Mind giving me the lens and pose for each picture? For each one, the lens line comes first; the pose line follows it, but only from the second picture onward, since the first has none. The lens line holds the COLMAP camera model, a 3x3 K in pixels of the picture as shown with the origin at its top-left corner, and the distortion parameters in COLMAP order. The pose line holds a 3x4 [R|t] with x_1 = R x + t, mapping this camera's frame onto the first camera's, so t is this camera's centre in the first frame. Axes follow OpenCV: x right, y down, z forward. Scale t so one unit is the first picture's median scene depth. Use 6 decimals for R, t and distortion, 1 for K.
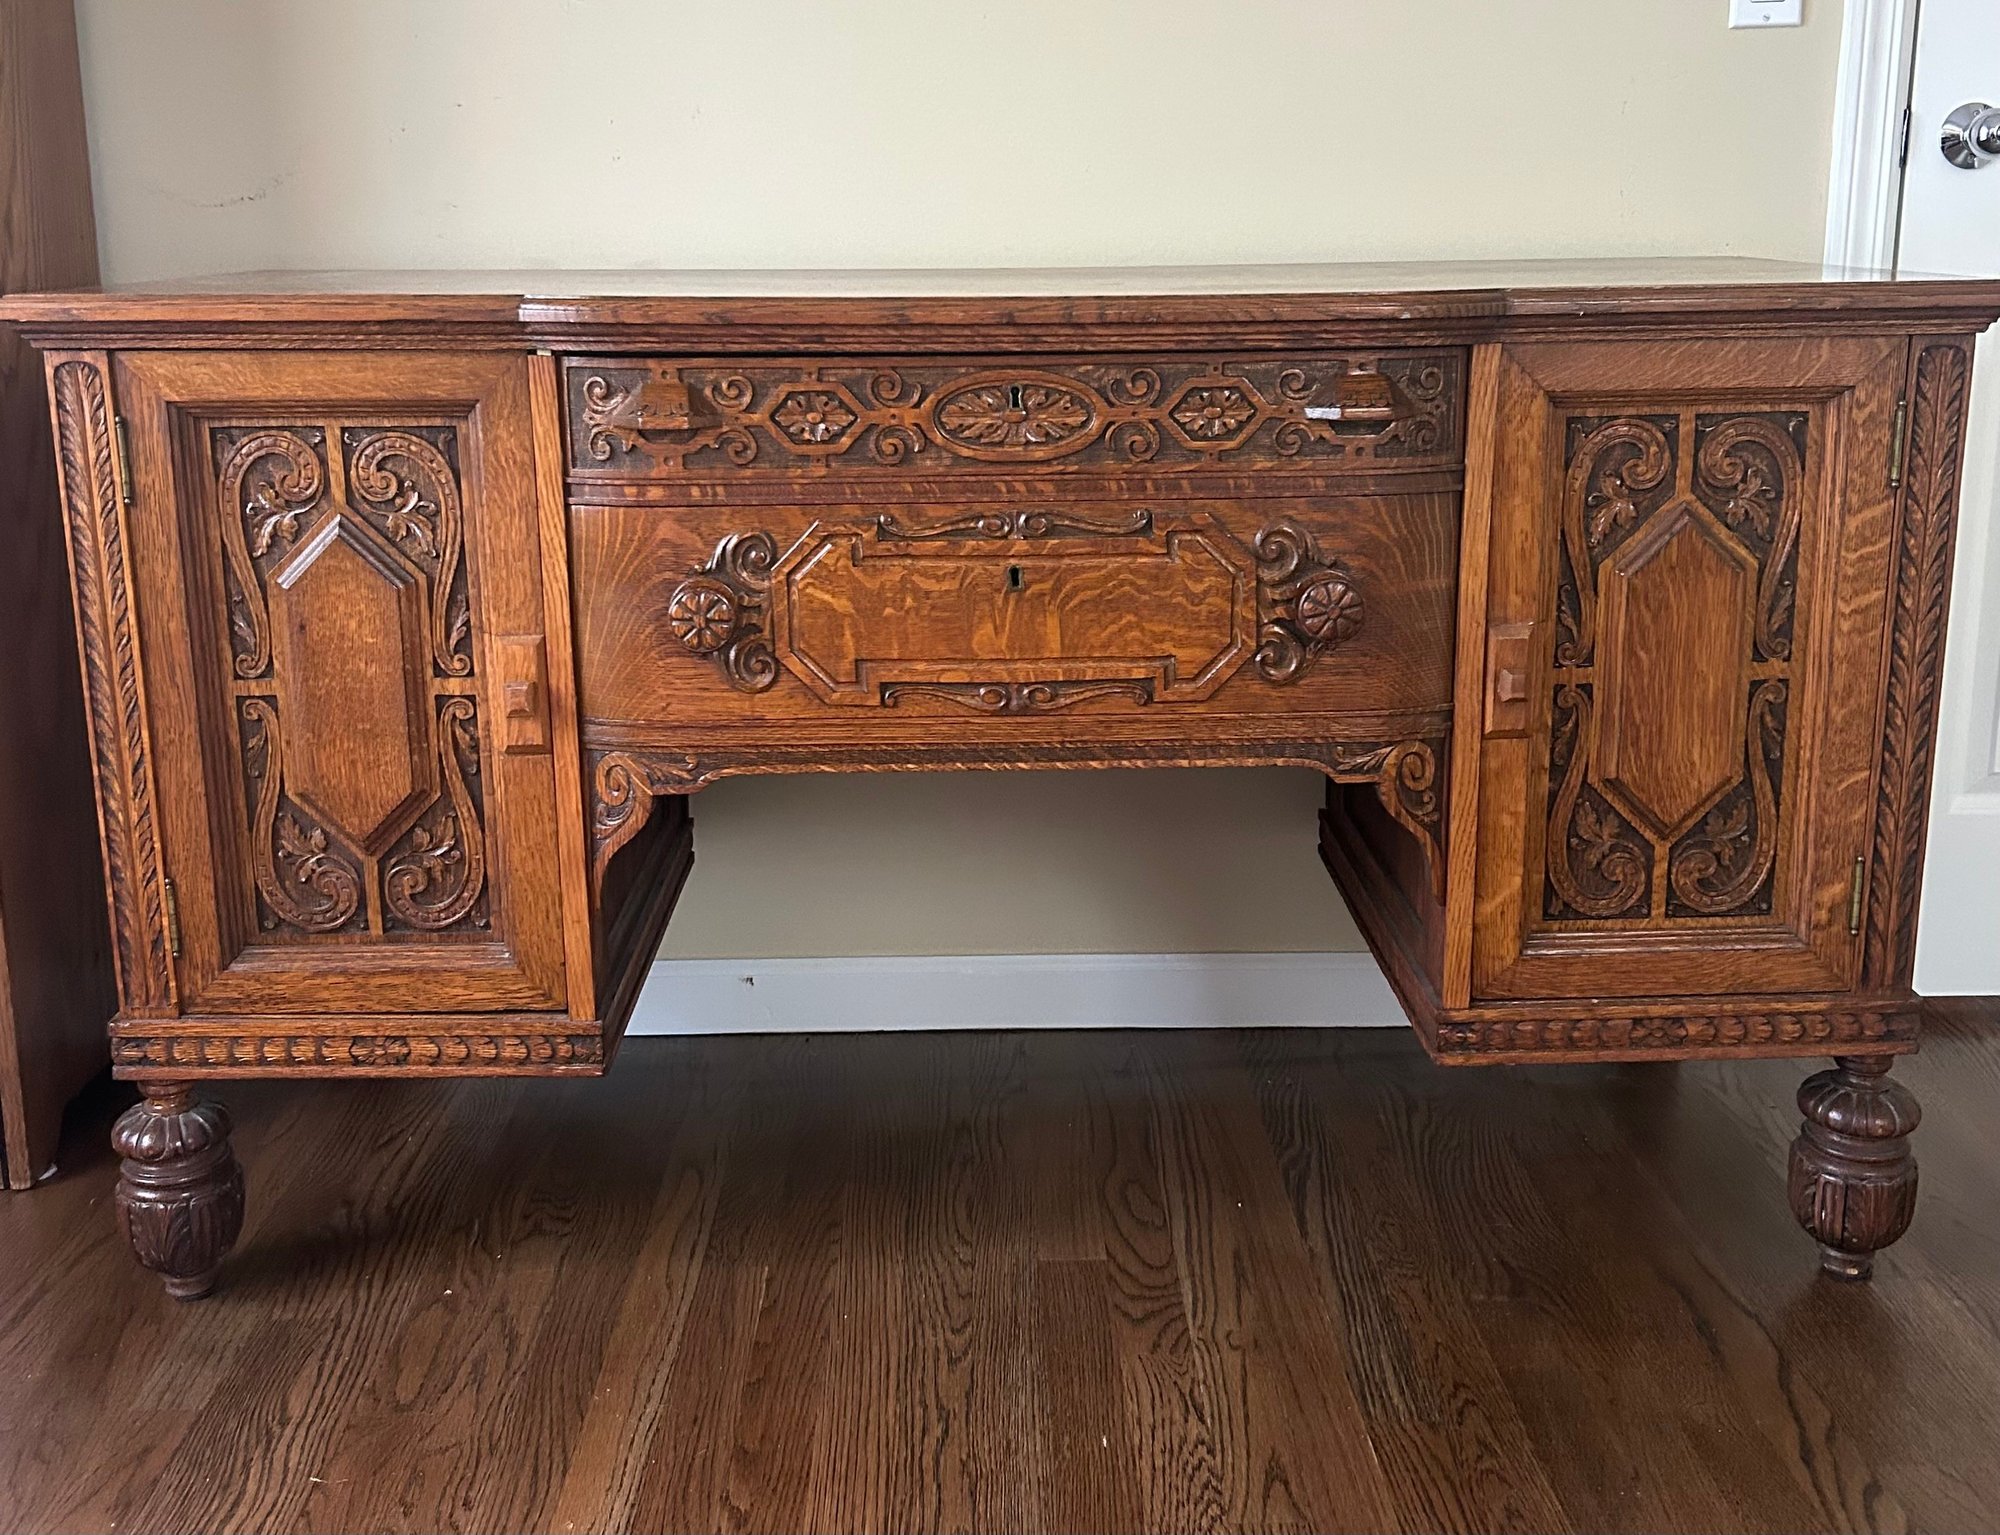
lens RADIAL K [[2010.2, 0, 1000.0], [0, 2010.2, 767.5], [0, 0, 1]] dist [0.001391, 0.001277]
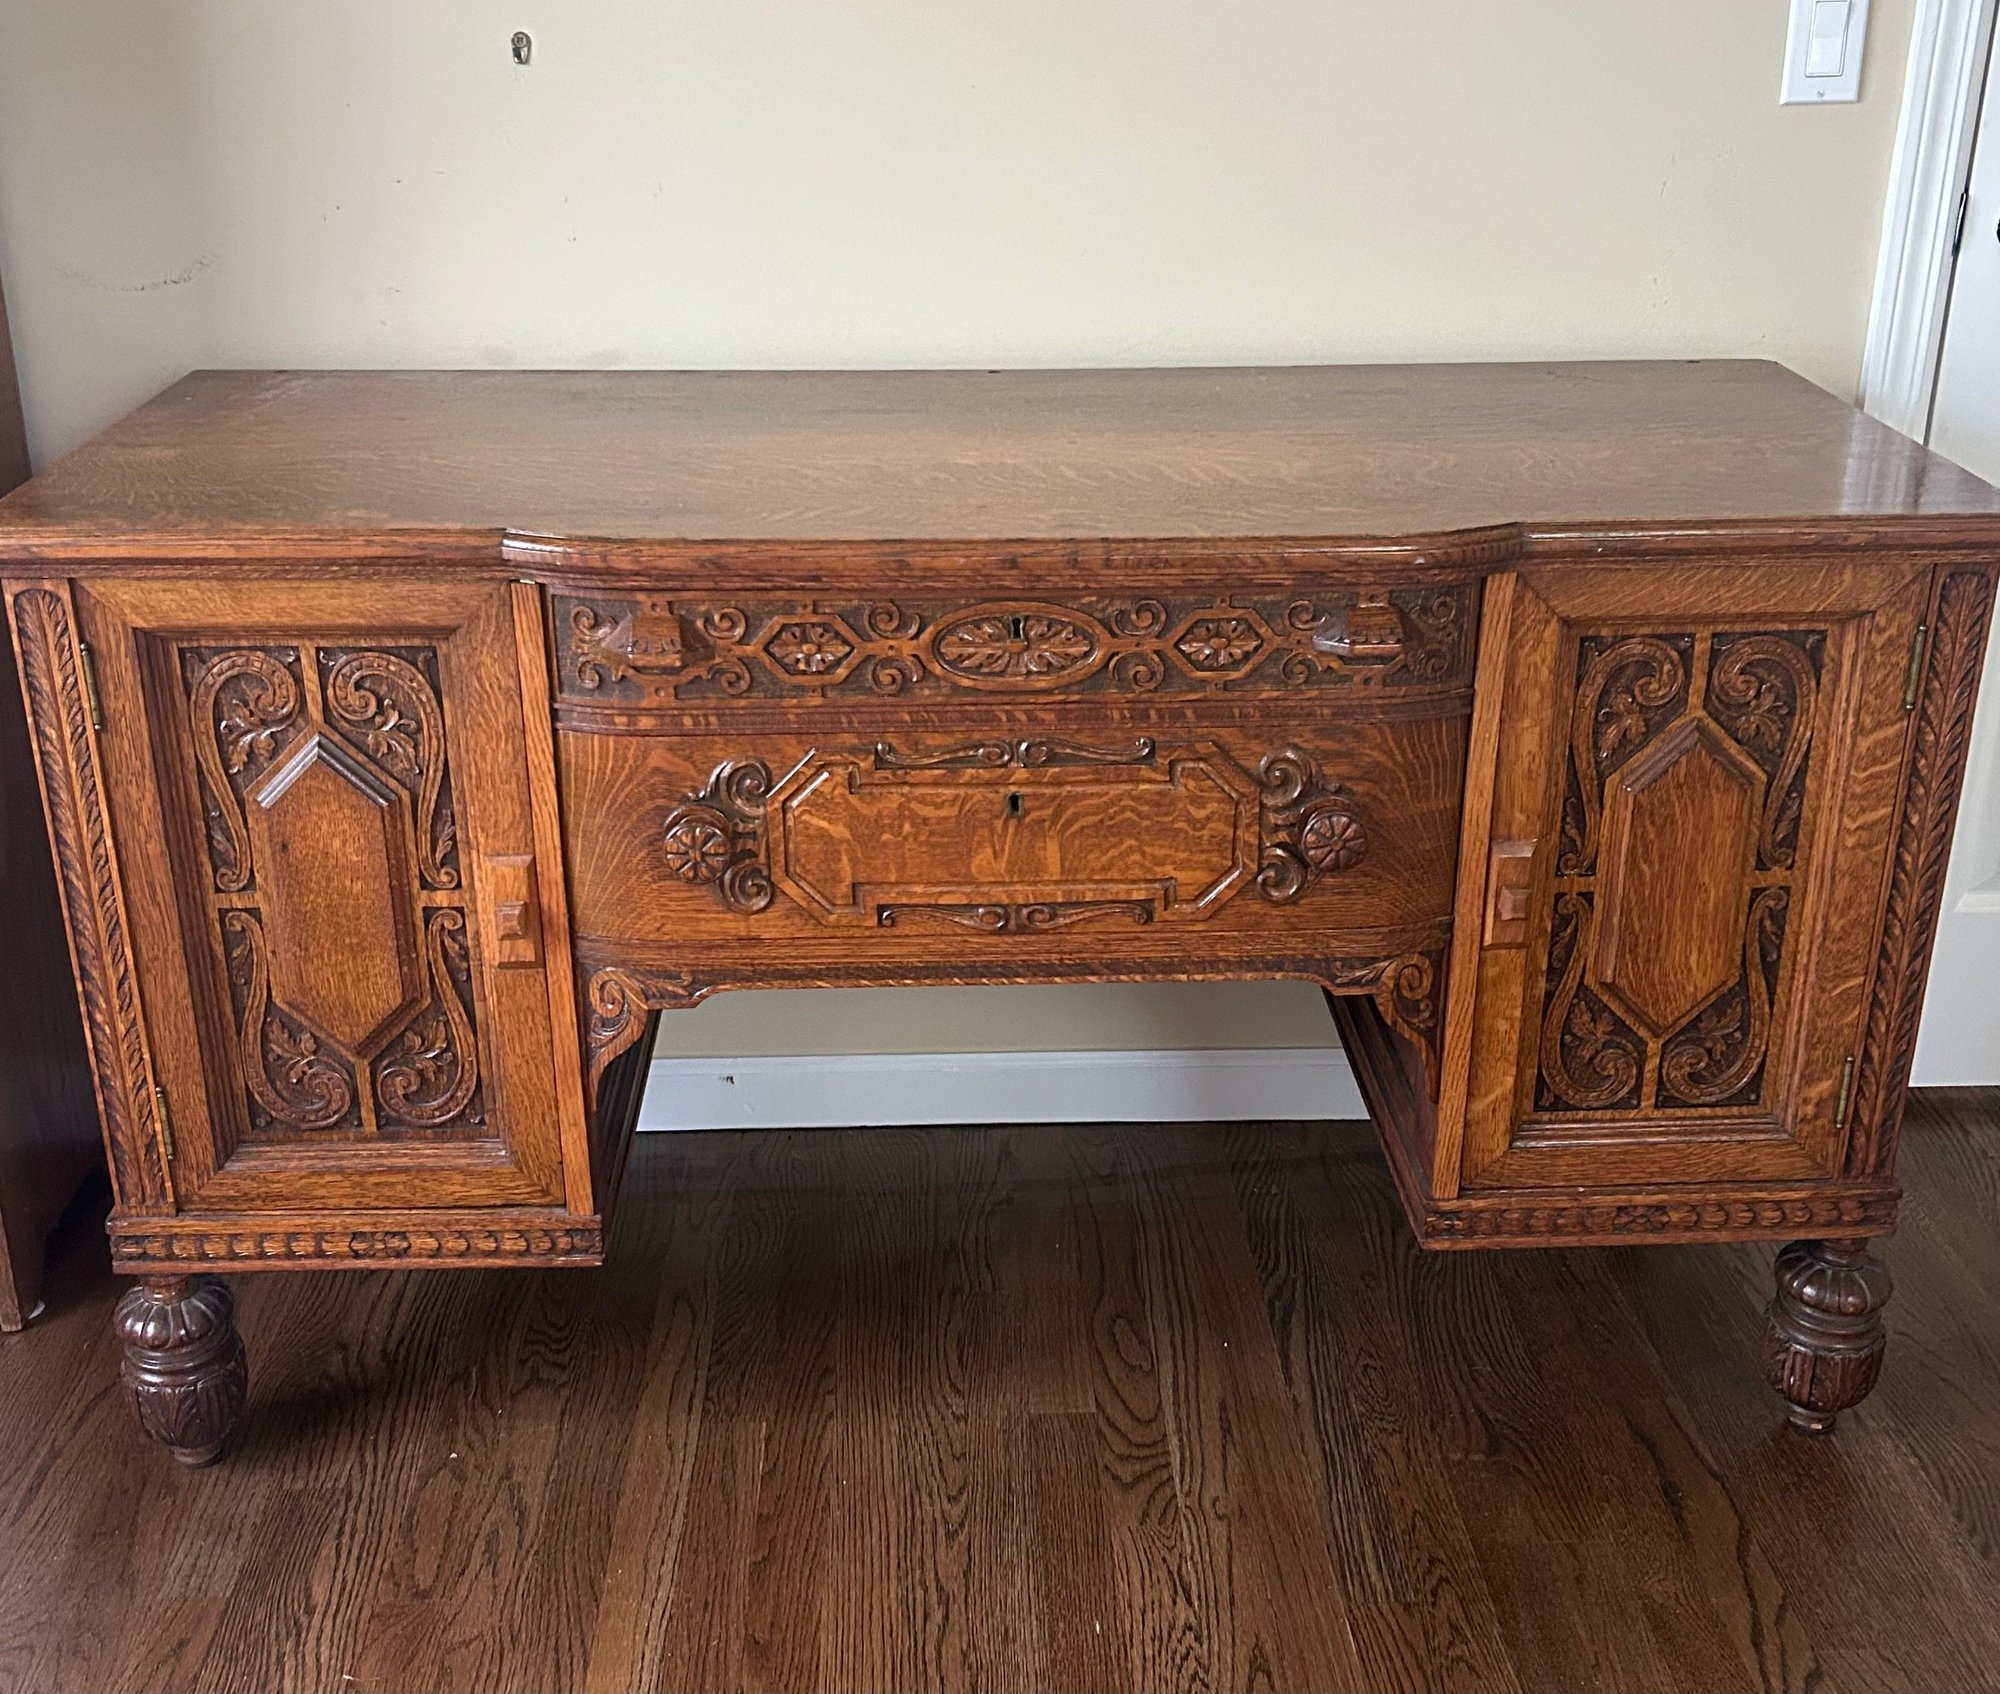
lens RADIAL K [[2255.4, 0, 992.0], [0, 2255.4, 847.6], [0, 0, 1]] dist [0.020644, -0.044960]
pose [[0.999725, -0.001385, 0.023422, -0.028931], [-0.002751, 0.984446, 0.175665, -0.262133], [-0.023301, -0.175681, 0.984171, -0.088240]]
